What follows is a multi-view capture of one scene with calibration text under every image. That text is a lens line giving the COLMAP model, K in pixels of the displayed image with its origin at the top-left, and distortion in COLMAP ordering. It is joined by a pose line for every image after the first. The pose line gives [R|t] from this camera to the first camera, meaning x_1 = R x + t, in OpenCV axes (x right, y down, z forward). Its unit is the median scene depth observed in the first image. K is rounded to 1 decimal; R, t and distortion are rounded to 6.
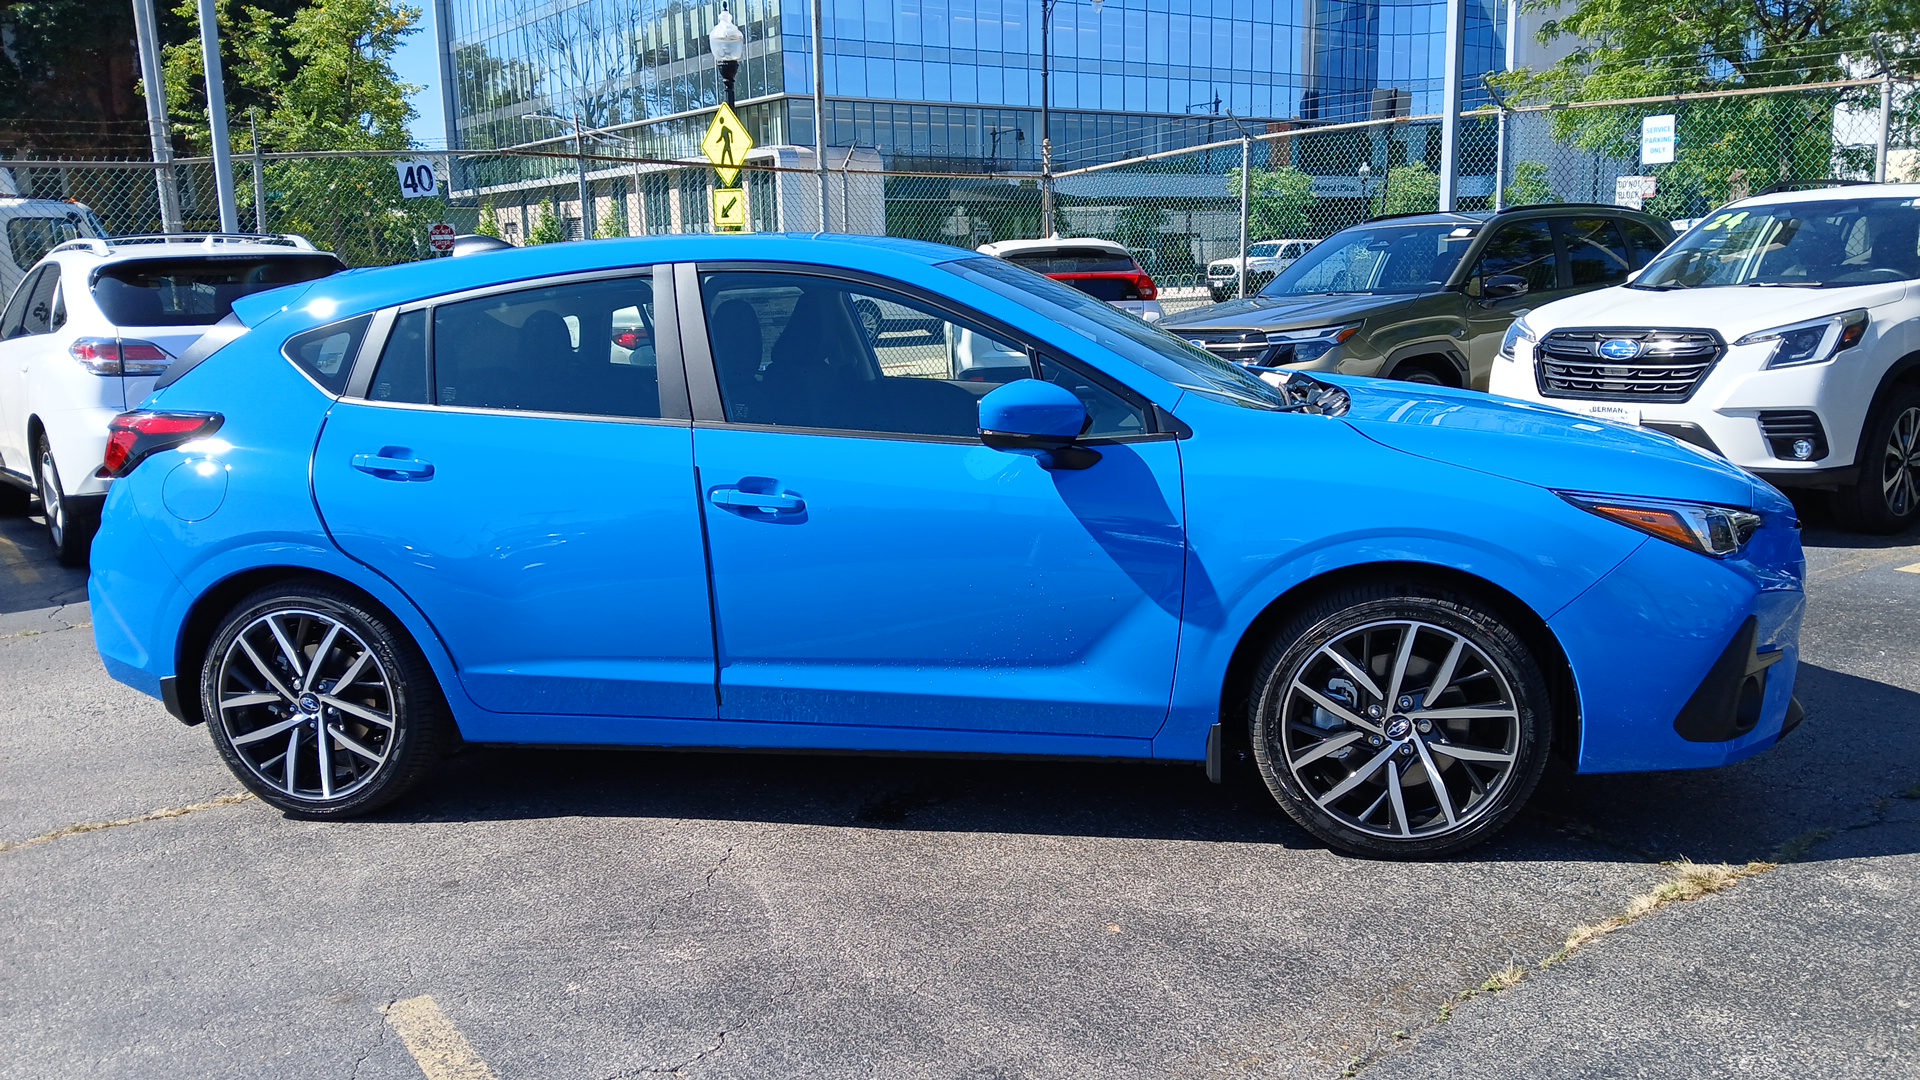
lens RADIAL K [[1512.2, 0, 965.3], [0, 1512.2, 555.1], [0, 0, 1]] dist [0.025553, -0.065725]
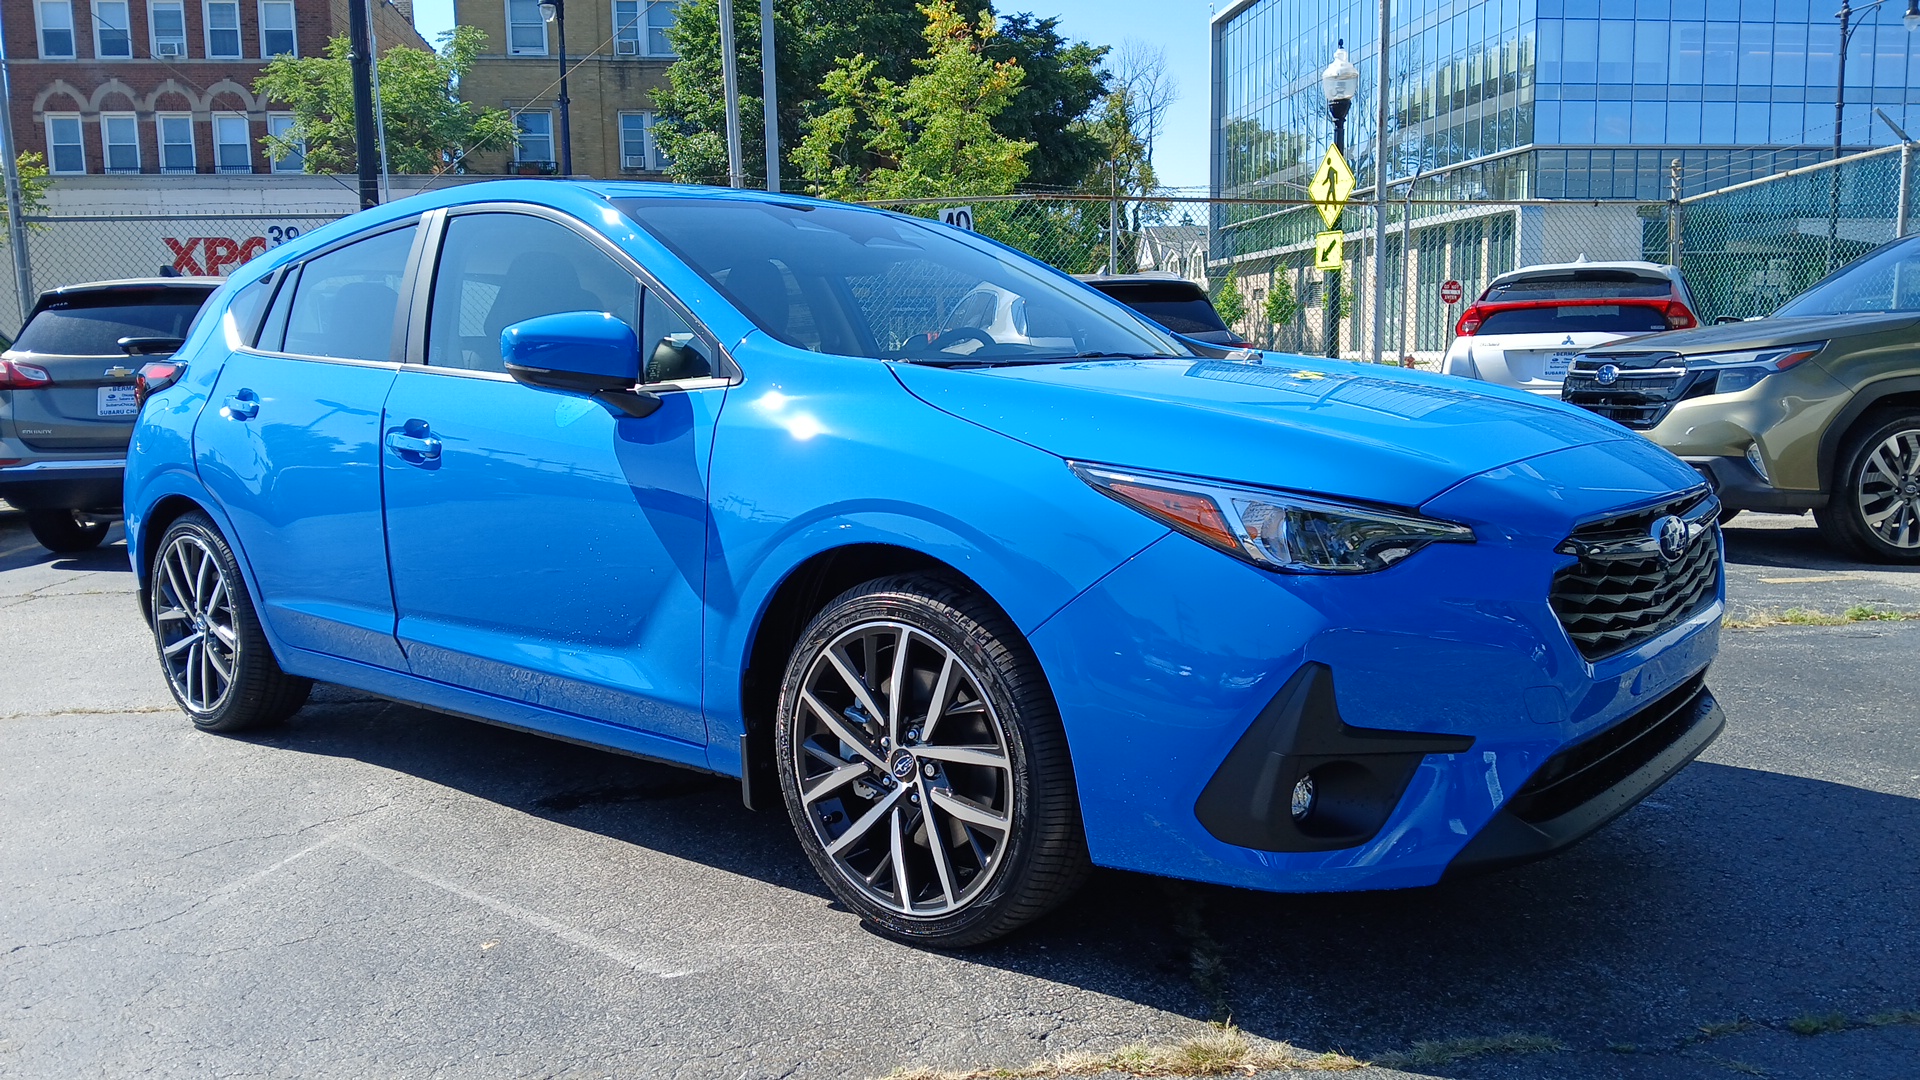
lens RADIAL K [[1512.2, 0, 957.7], [0, 1512.2, 558.5], [0, 0, 1]] dist [0.025553, -0.065725]
pose [[0.869385, 0.073781, -0.488596, 0.596423], [-0.095071, 0.995292, -0.018869, 0.019673], [0.484904, 0.062856, 0.872306, 0.306513]]
